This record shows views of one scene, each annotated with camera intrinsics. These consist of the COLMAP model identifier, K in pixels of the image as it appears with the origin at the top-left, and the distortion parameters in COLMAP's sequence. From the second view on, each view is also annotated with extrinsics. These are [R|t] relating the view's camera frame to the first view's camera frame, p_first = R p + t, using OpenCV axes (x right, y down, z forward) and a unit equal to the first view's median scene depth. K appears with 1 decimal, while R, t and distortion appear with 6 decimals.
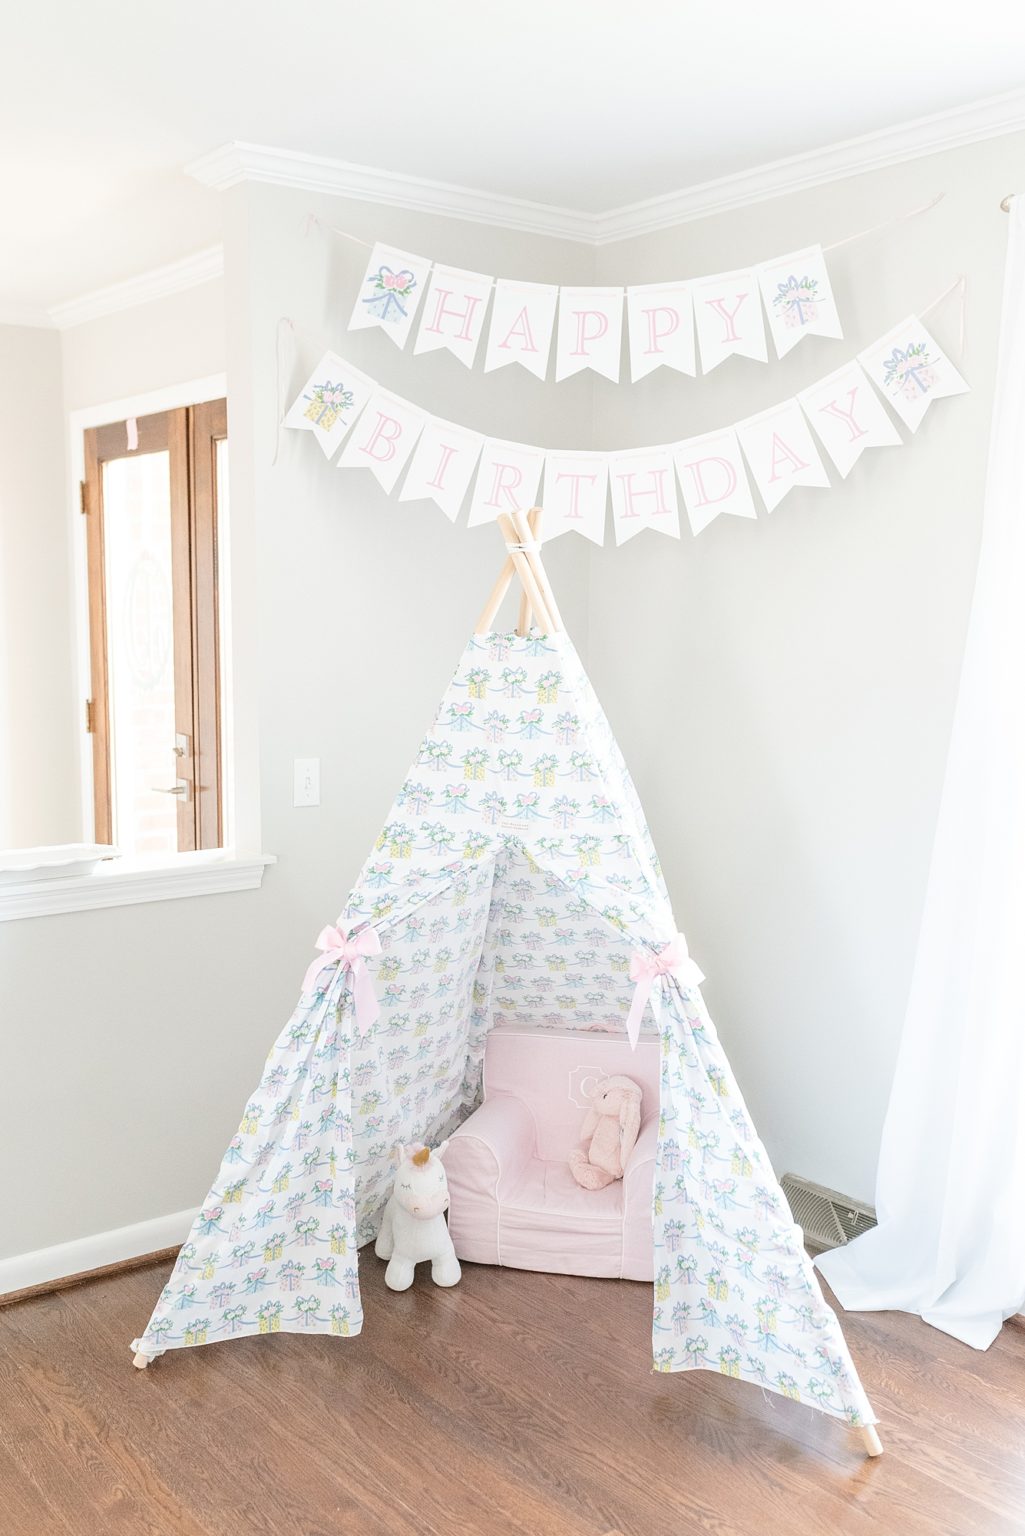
lens RADIAL K [[1557.0, 0, 512.5], [0, 1557.0, 701.1], [0, 0, 1]] dist [0.004929, 0.009770]
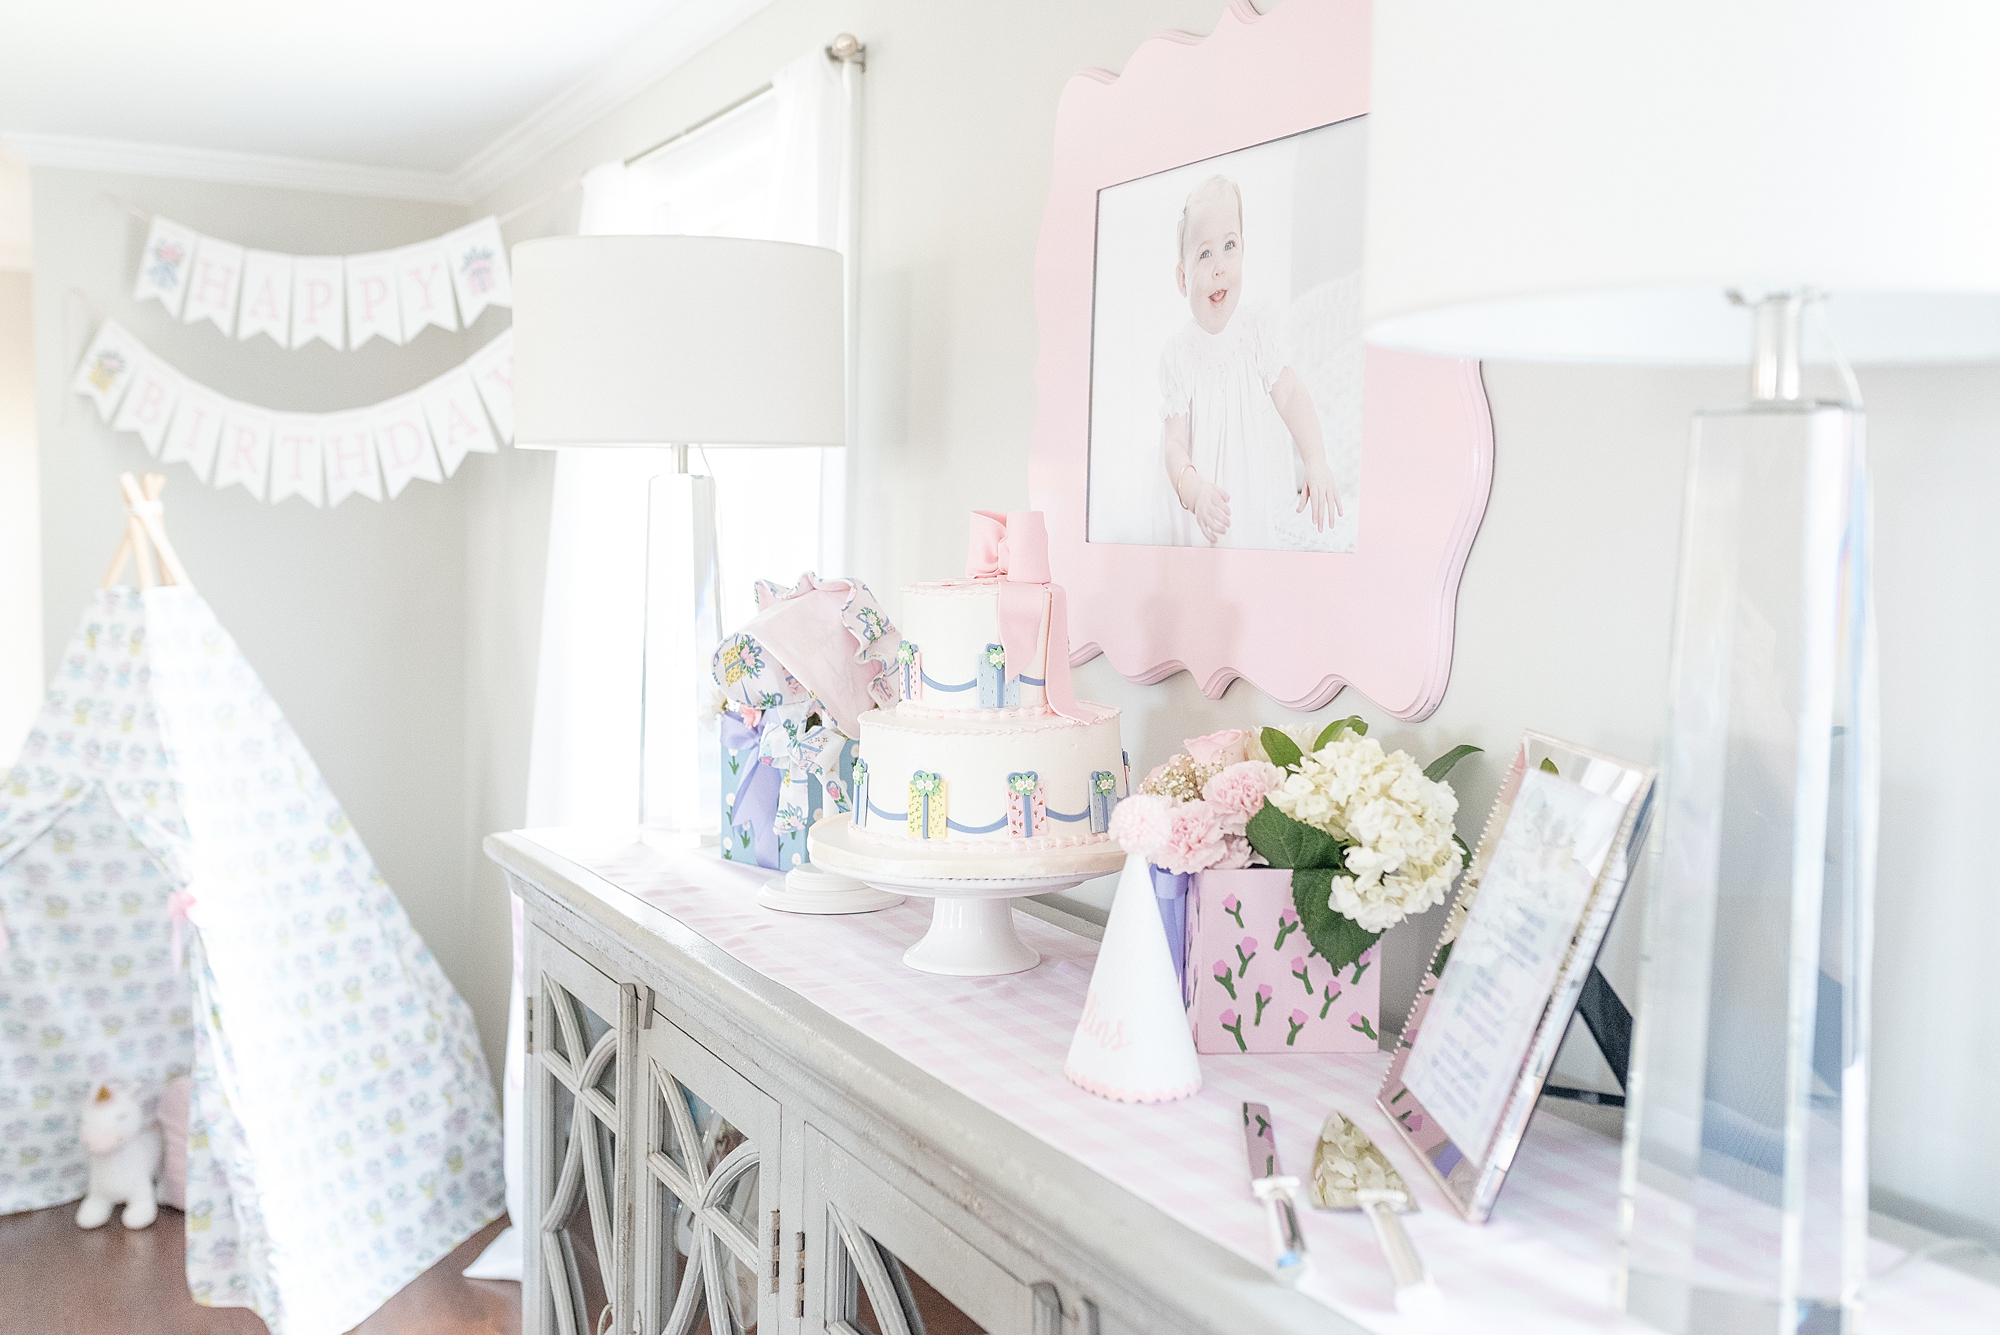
lens RADIAL K [[1940.3, 0, 921.9], [0, 1940.3, 546.4], [0, 0, 1]] dist [-0.000667, 0.006260]
pose [[0.983373, 0.012320, -0.181177, 0.696331], [-0.024370, 0.997624, -0.064432, -0.000714], [0.179953, 0.067776, 0.981338, -0.187937]]
